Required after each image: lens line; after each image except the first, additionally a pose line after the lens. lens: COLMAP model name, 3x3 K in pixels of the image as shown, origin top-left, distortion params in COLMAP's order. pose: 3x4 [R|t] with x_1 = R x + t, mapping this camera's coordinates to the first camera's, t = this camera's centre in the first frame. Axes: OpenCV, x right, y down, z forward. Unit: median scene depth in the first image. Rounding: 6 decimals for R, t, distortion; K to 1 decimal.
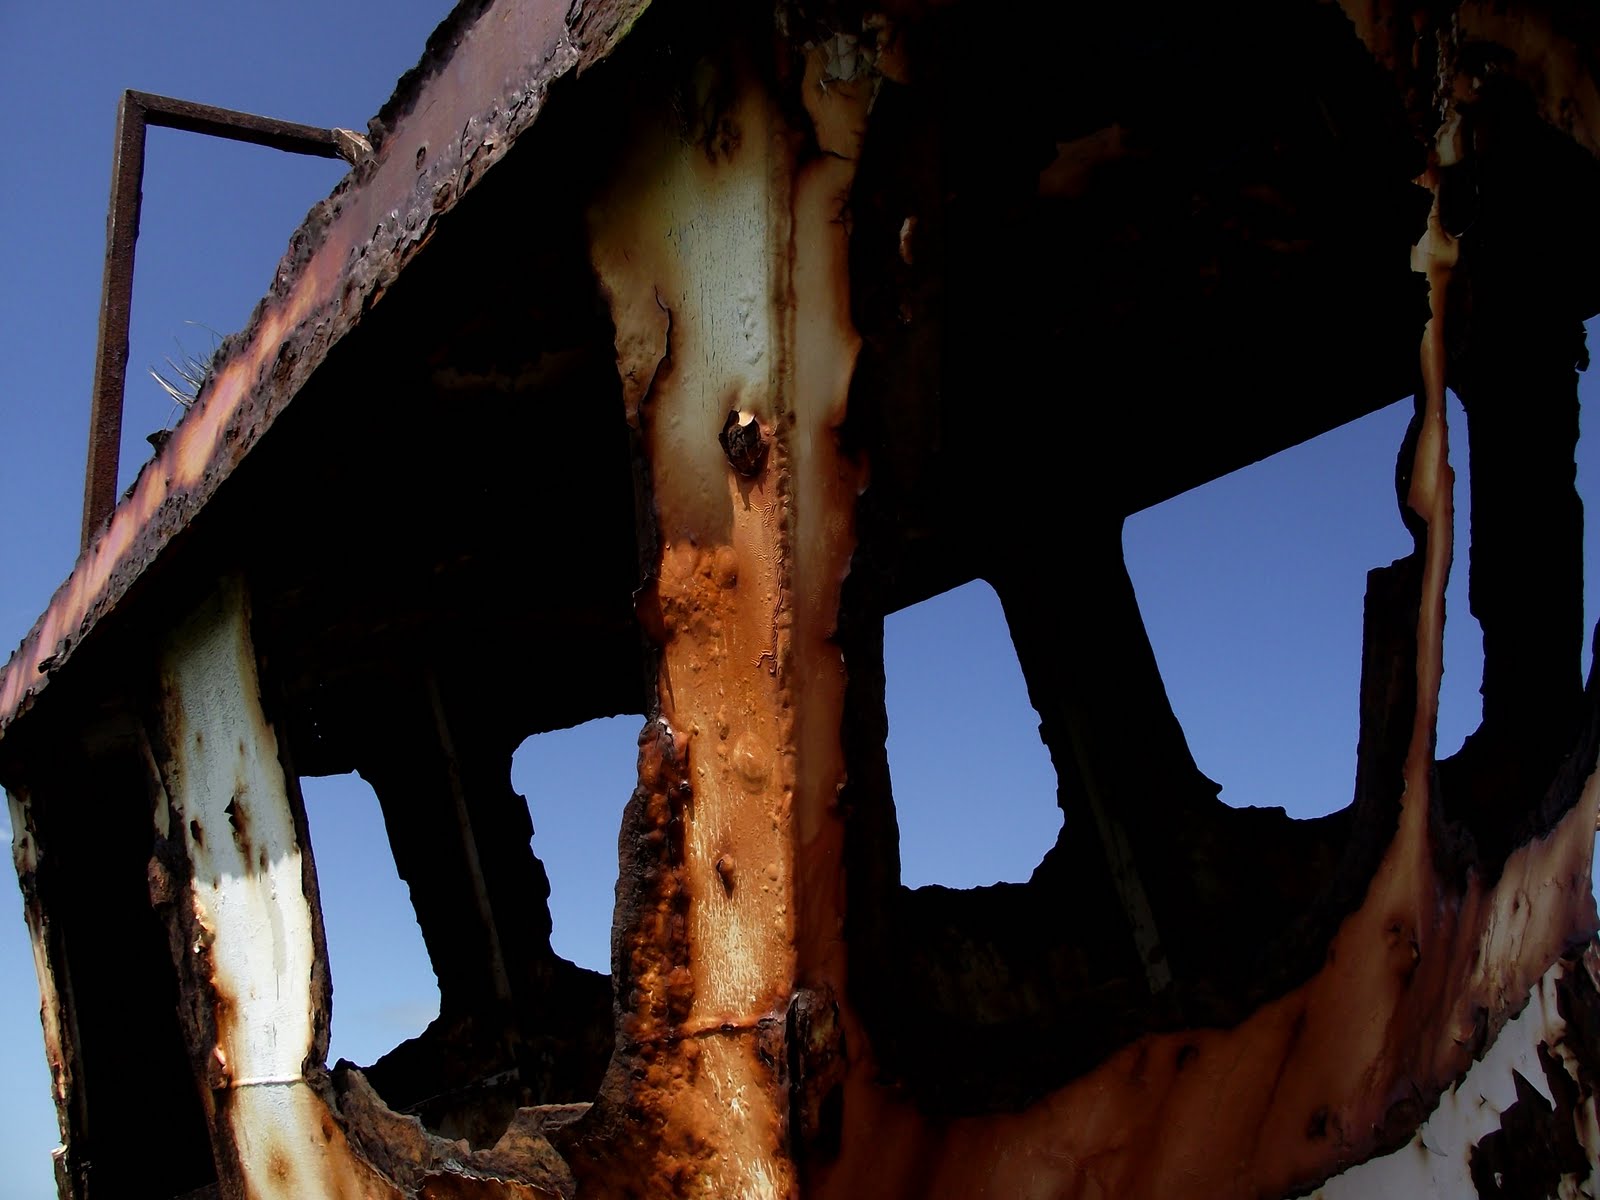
lens RADIAL K [[1091.3, 0, 710.8], [0, 1091.3, 563.2], [0, 0, 1]] dist [-0.040738, 0.007094]
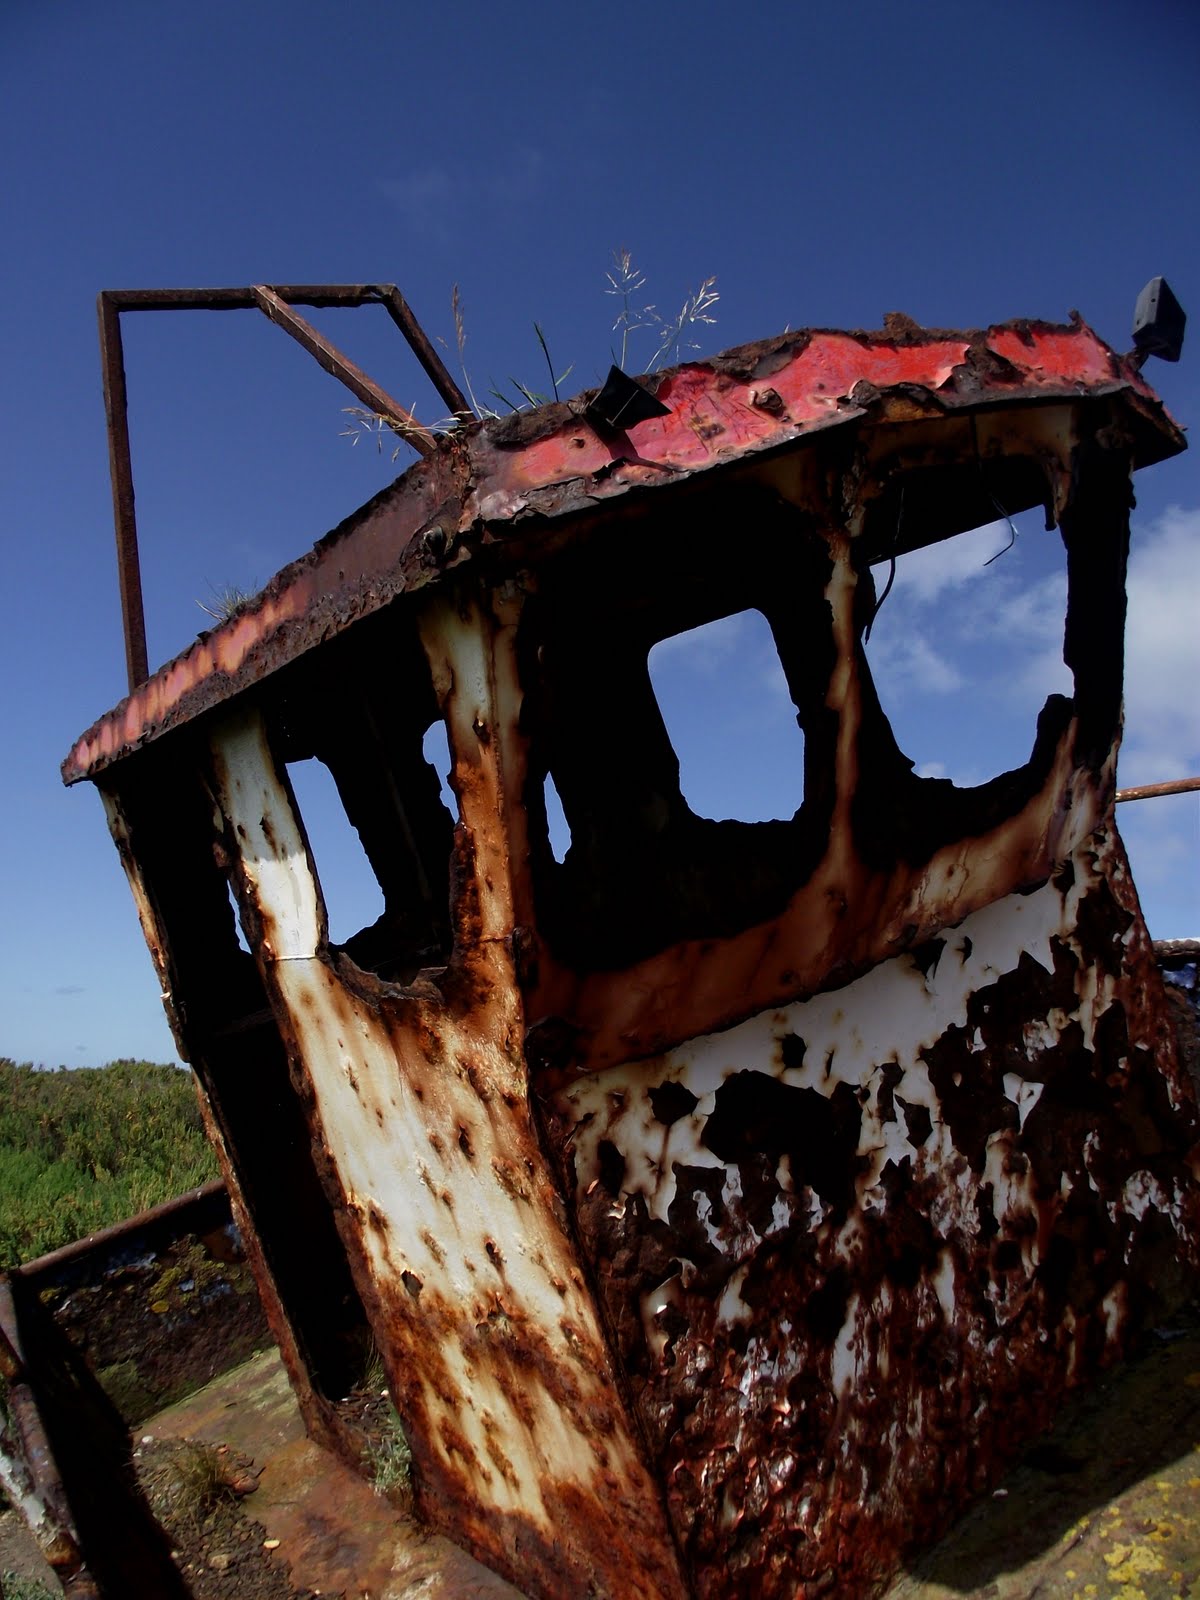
lens RADIAL K [[1091.3, 0, 600.0], [0, 1091.3, 800.0], [0, 0, 1]] dist [-0.040738, 0.007094]
pose [[0.999330, -0.008149, -0.035687, 0.280905], [0.018754, 0.951216, 0.307954, -0.521017], [0.031436, -0.308417, 0.950732, -1.034949]]
